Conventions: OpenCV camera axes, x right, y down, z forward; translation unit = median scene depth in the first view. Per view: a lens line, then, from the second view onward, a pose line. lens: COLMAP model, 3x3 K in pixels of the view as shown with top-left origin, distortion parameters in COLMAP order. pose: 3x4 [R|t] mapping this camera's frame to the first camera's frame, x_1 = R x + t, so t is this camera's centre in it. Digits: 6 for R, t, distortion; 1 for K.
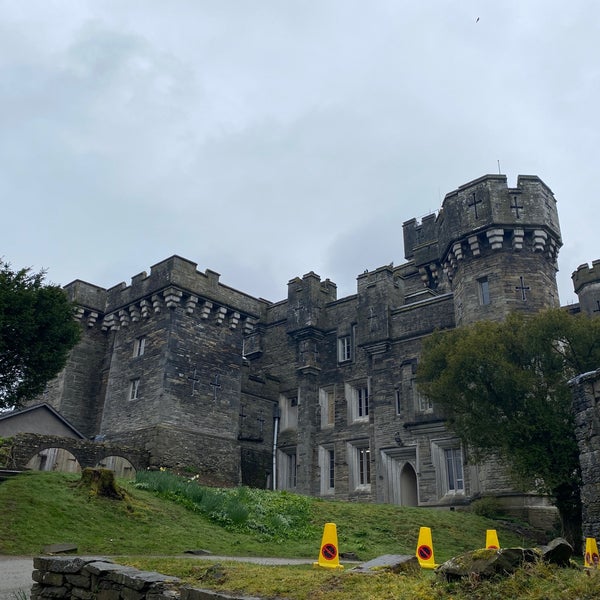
lens RADIAL K [[598.9, 0, 301.9], [0, 598.9, 295.0], [0, 0, 1]] dist [0.111552, -0.185294]
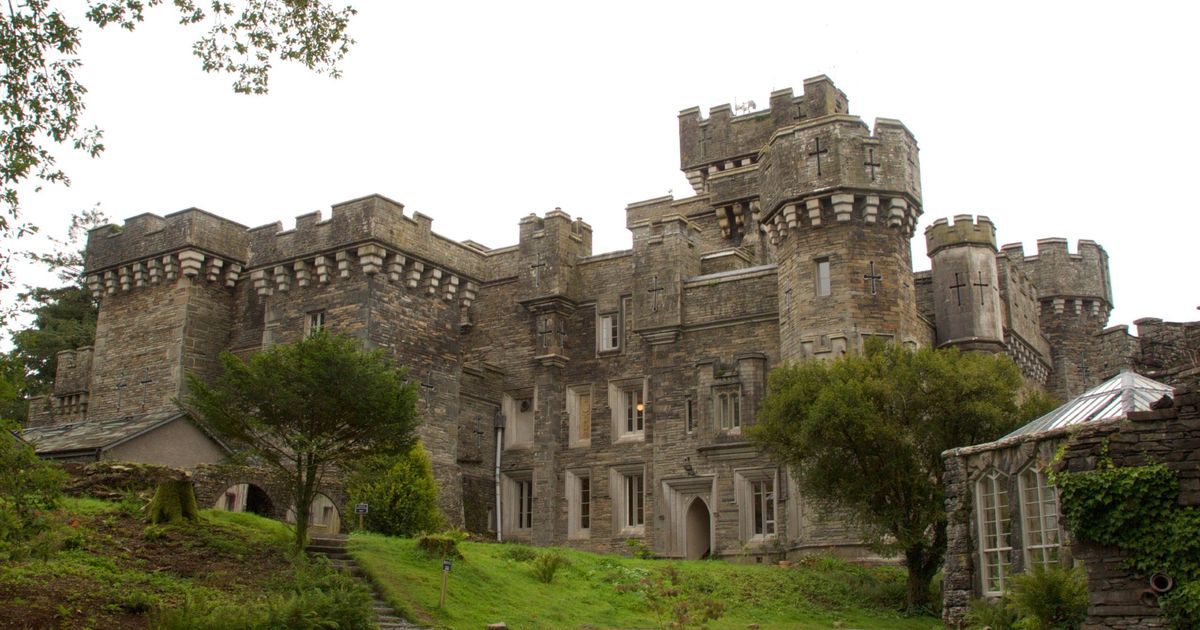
lens RADIAL K [[1157.7, 0, 597.0], [0, 1157.7, 280.5], [0, 0, 1]] dist [-0.091965, 0.006505]
pose [[0.984550, 0.032781, 0.172006, -0.179304], [-0.054126, 0.991186, 0.120915, -0.132903], [-0.166527, -0.128357, 0.977647, -0.280076]]
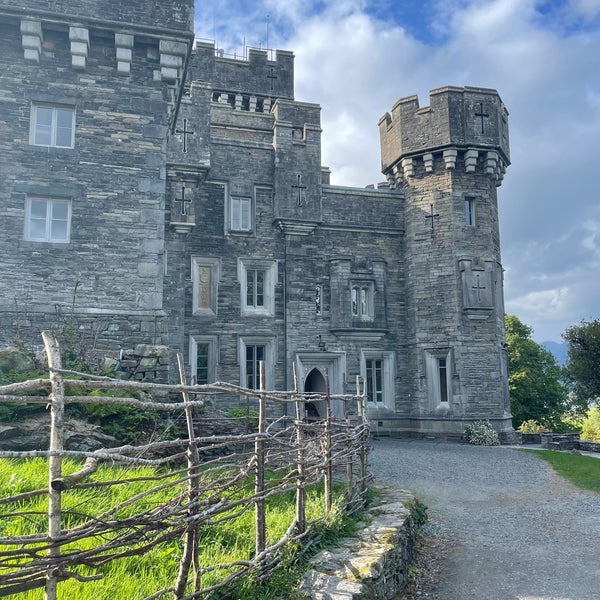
lens RADIAL K [[598.9, 0, 301.9], [0, 598.9, 295.0], [0, 0, 1]] dist [0.111552, -0.185294]
pose [[0.520621, 0.103407, 0.847502, -0.539423], [-0.324439, 0.942138, 0.084349, 0.104313], [-0.789742, -0.318877, 0.524047, 0.560168]]
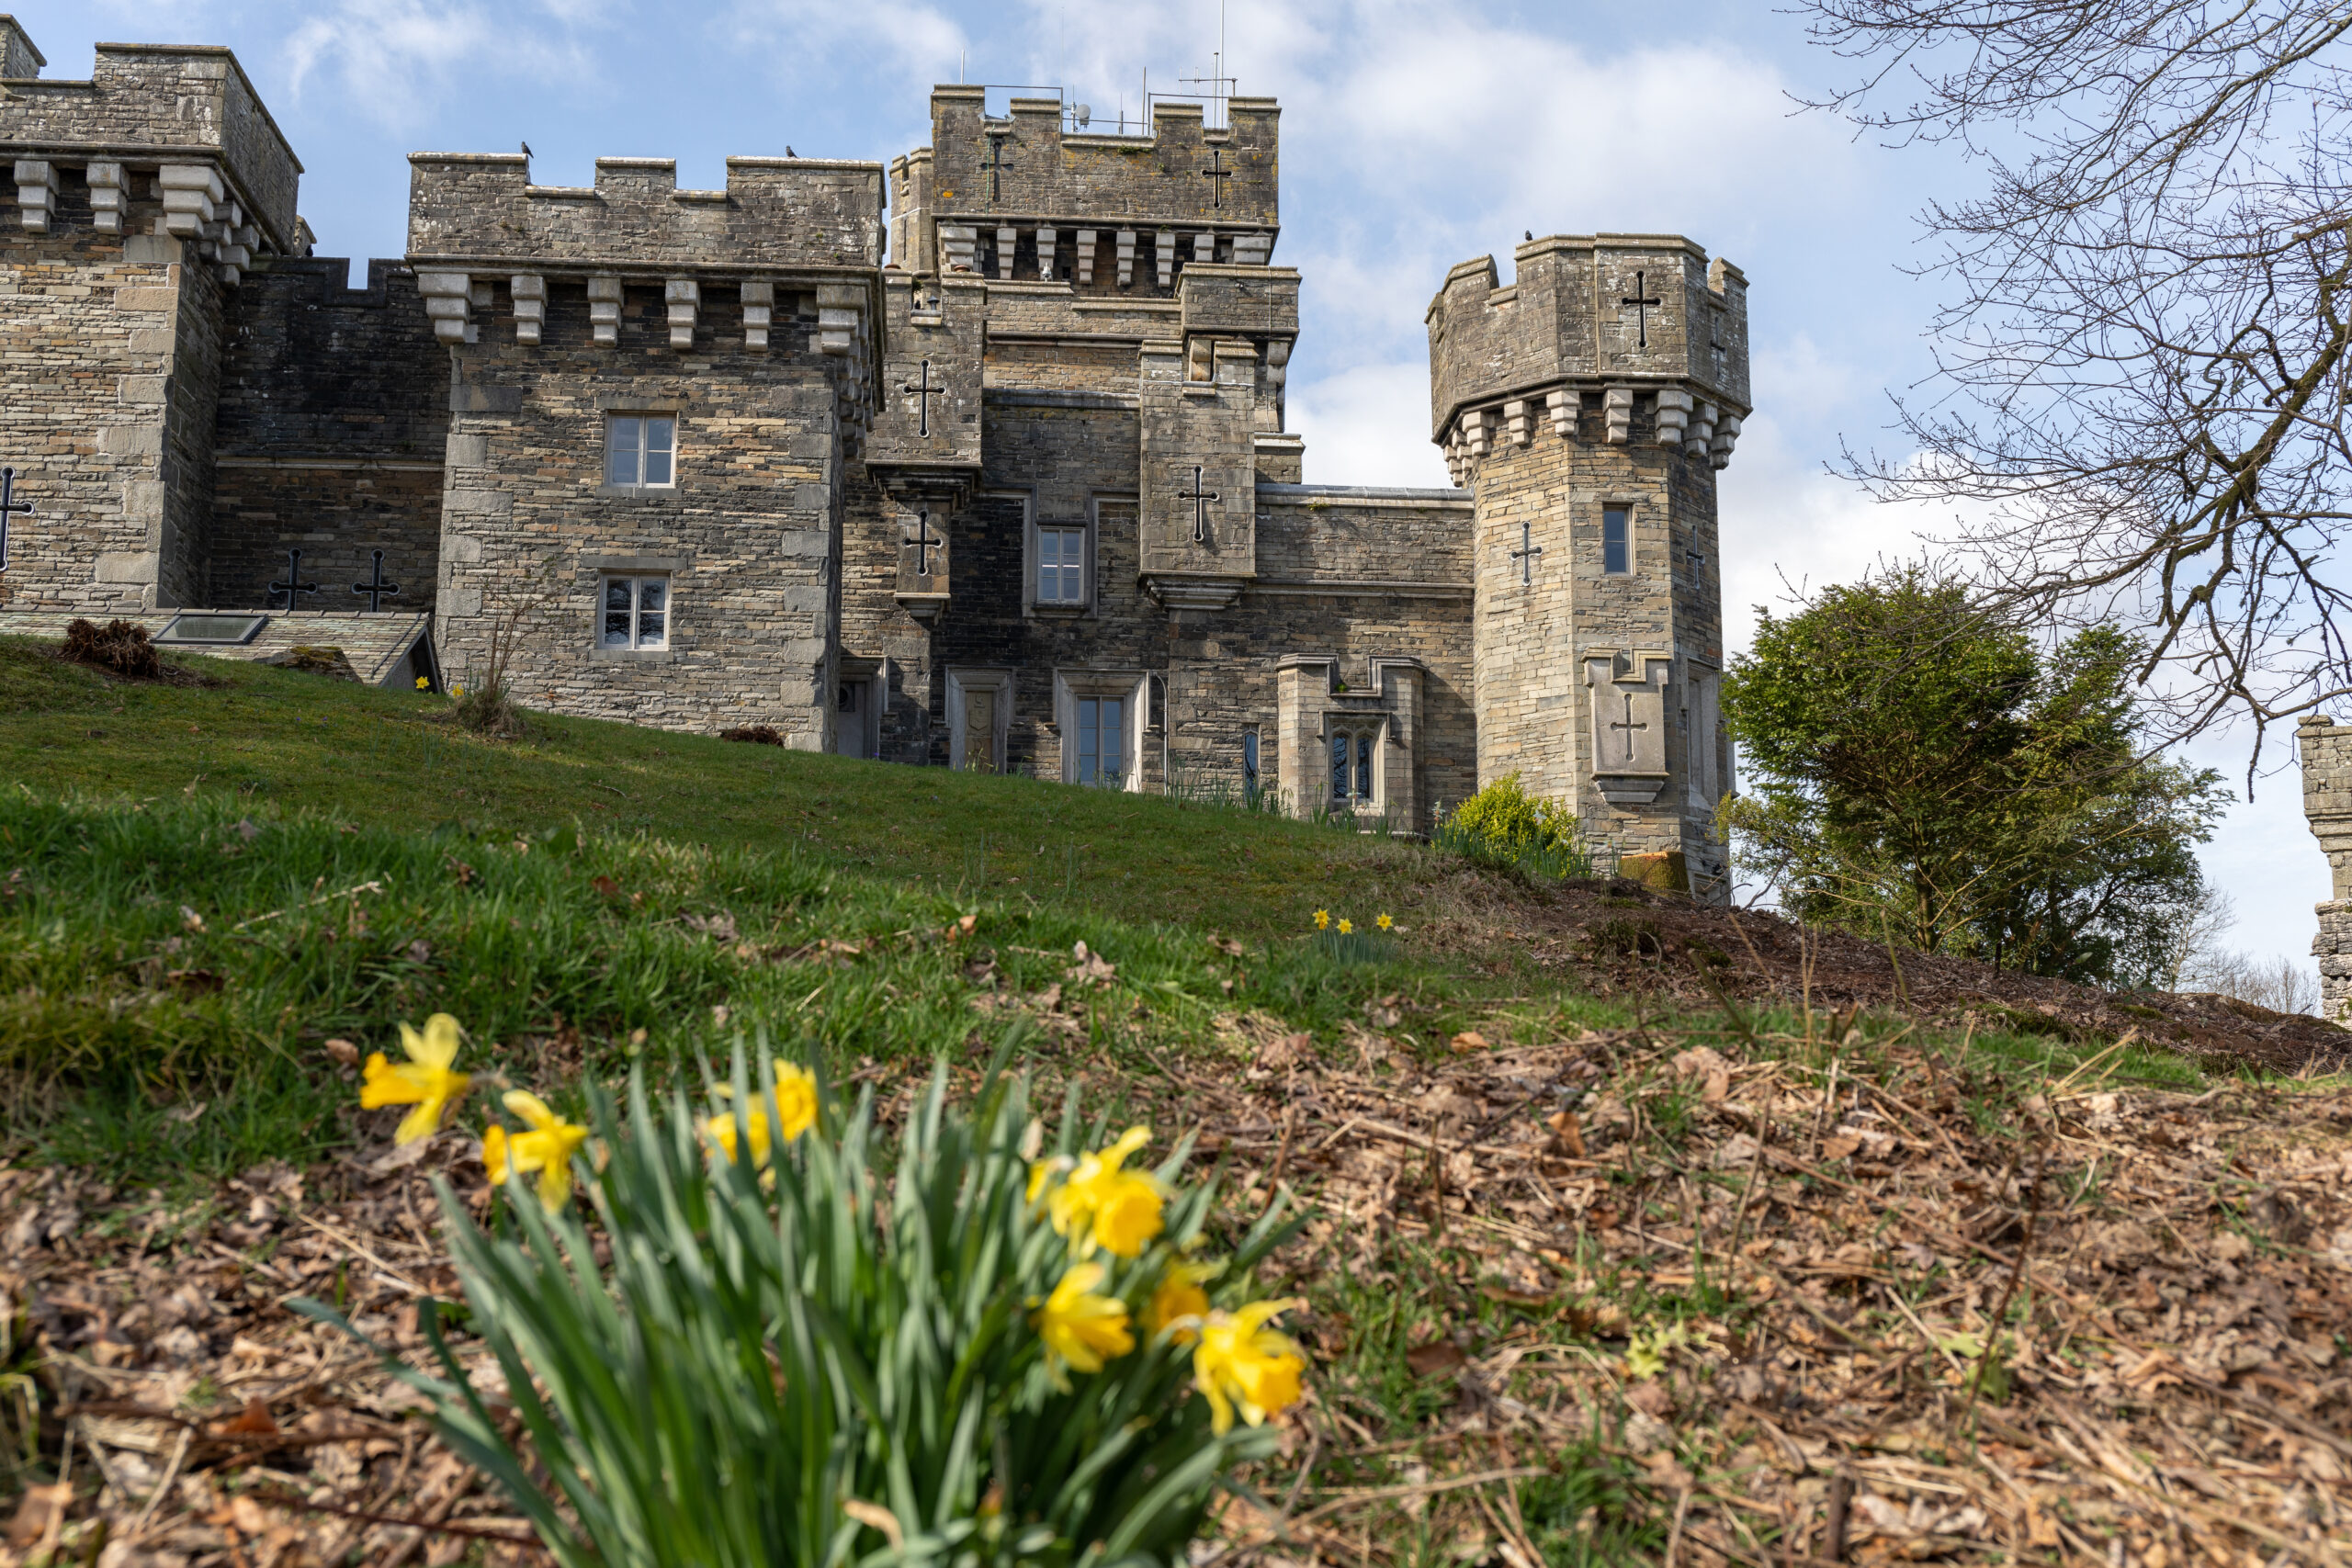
lens RADIAL K [[2473.7, 0, 1176.0], [0, 2473.7, 784.0], [0, 0, 1]] dist [-0.027340, -0.009197]
pose [[0.675086, 0.105726, 0.730124, -0.874347], [-0.286070, 0.949759, 0.126975, 0.018912], [-0.680017, -0.294585, 0.671414, 0.065313]]
